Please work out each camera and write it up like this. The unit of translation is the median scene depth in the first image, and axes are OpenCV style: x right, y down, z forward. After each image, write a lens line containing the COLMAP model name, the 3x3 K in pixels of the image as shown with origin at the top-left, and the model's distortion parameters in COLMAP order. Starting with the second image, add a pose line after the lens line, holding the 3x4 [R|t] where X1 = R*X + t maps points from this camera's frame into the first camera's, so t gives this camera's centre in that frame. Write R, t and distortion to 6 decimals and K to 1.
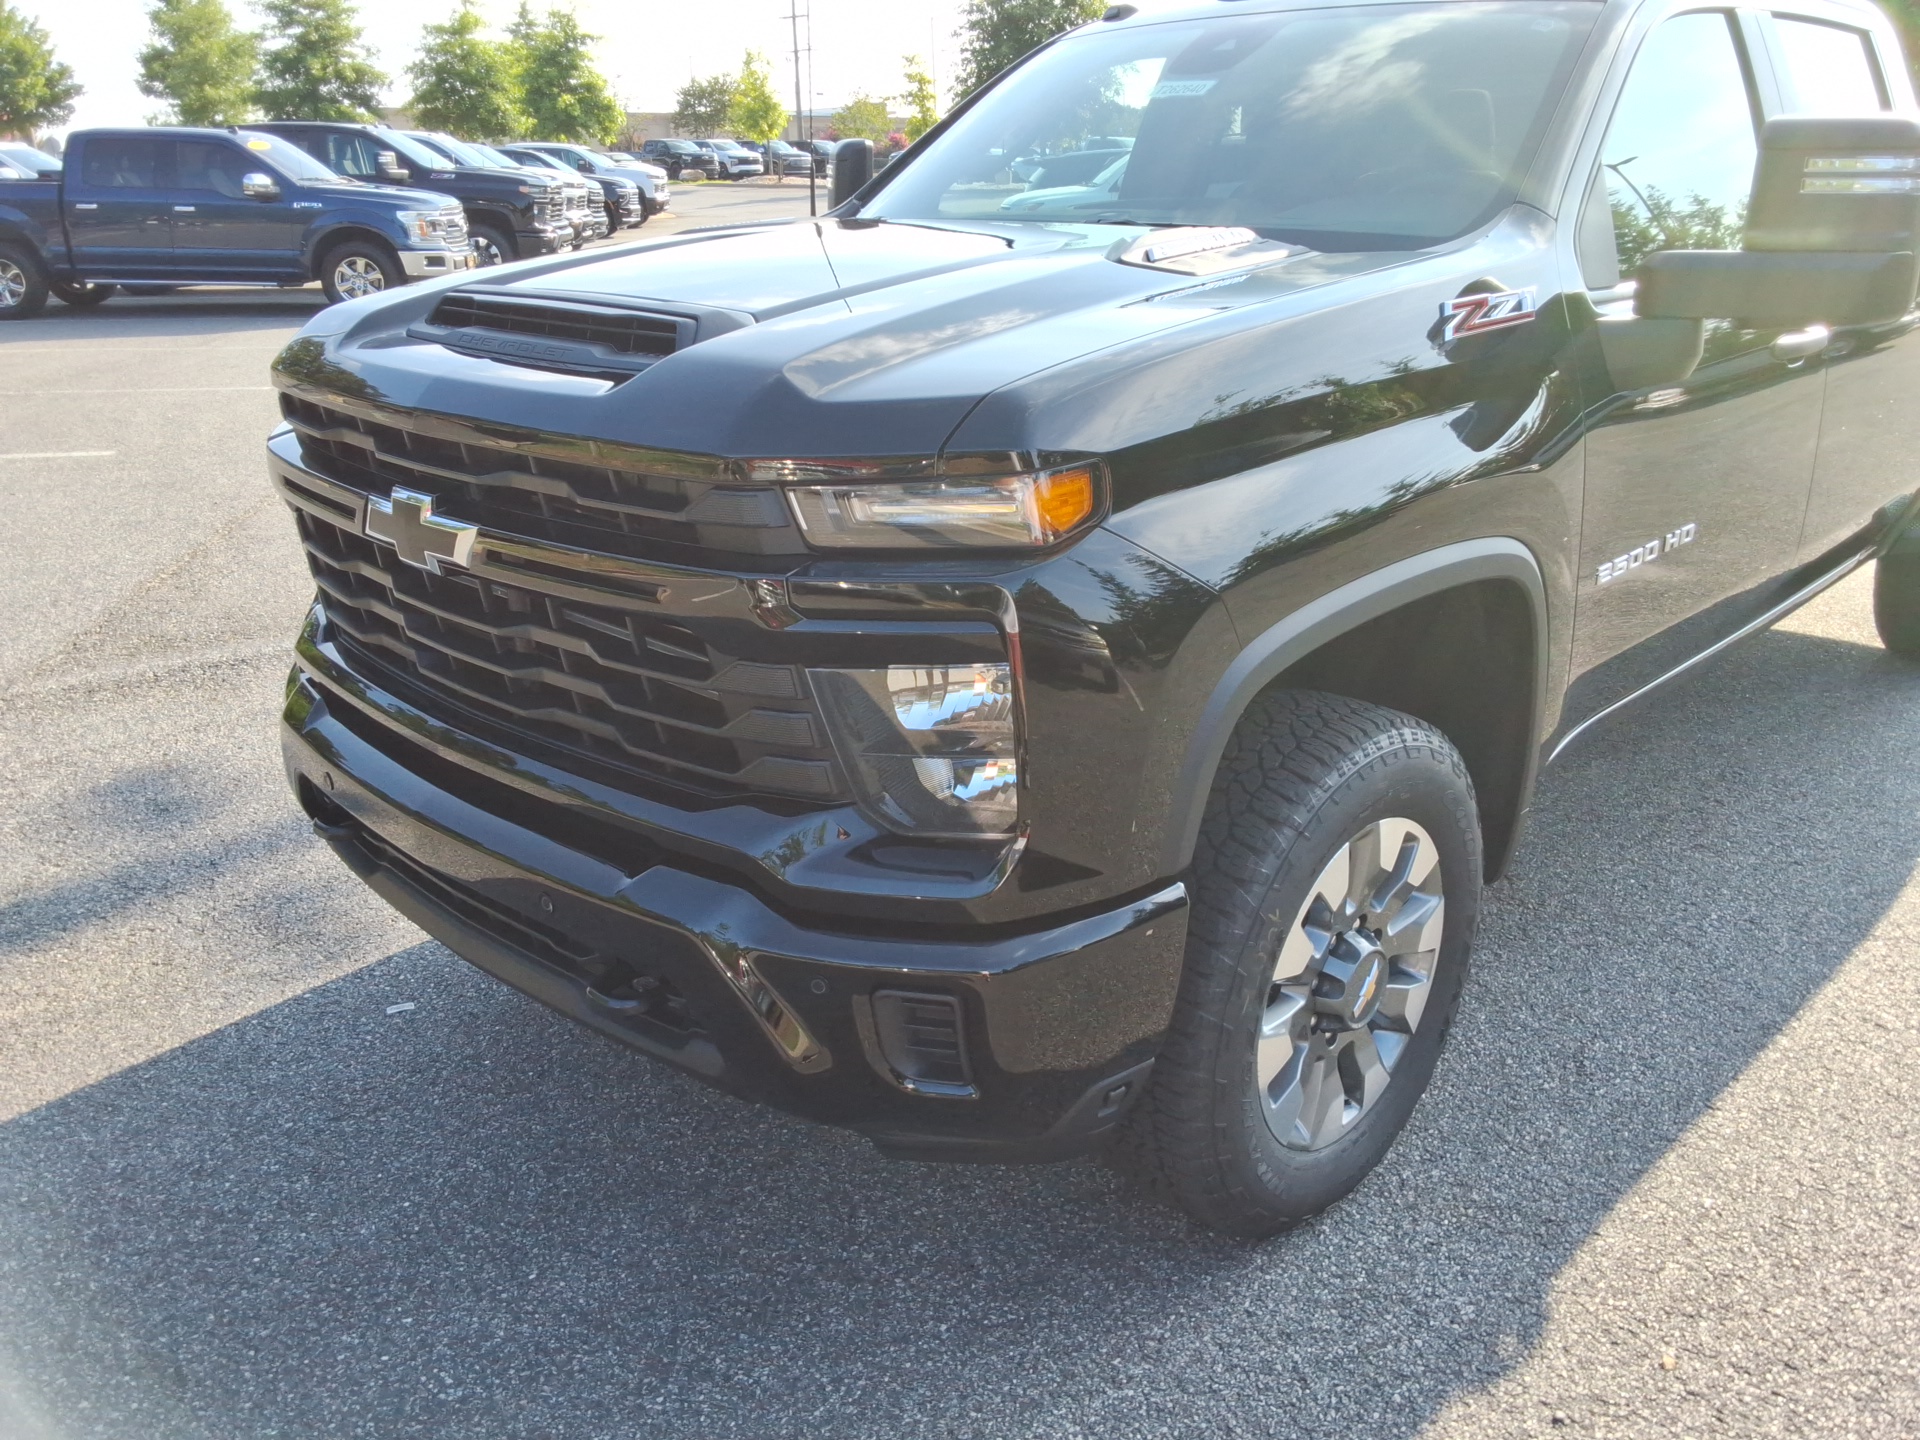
lens RADIAL K [[1600.3, 0, 961.8], [0, 1600.3, 684.6], [0, 0, 1]] dist [0.000431, -0.008994]
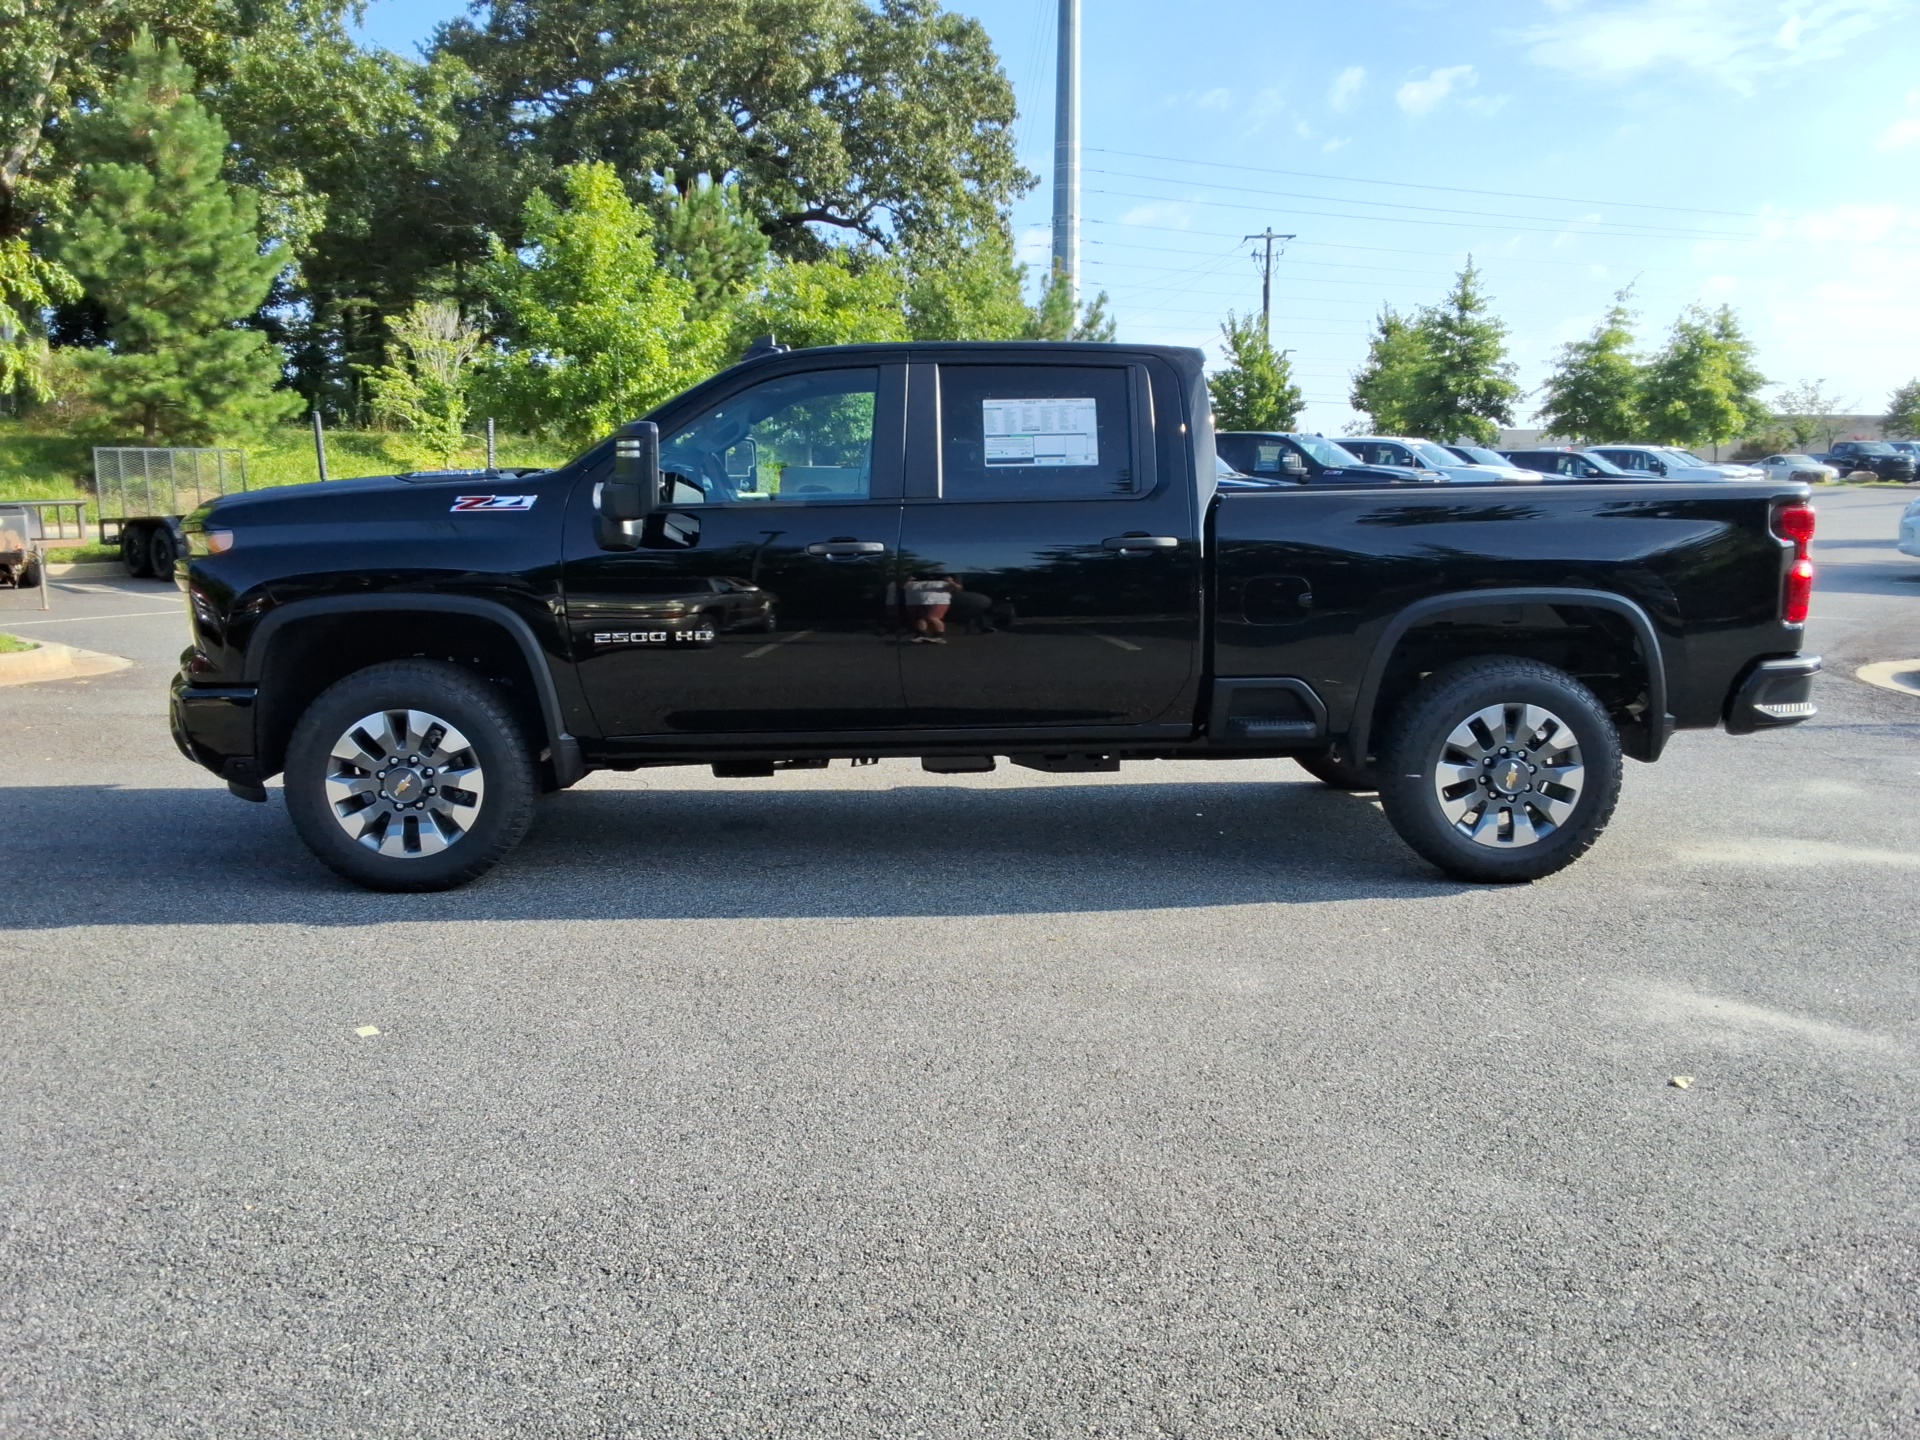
lens RADIAL K [[1584.8, 0, 972.0], [0, 1584.8, 703.0], [0, 0, 1]] dist [0.120666, -0.203439]
pose [[0.711755, 0.113879, -0.693135, 0.172818], [-0.229420, 0.970343, -0.076161, 0.004431], [0.663906, 0.213227, 0.716773, -0.009834]]
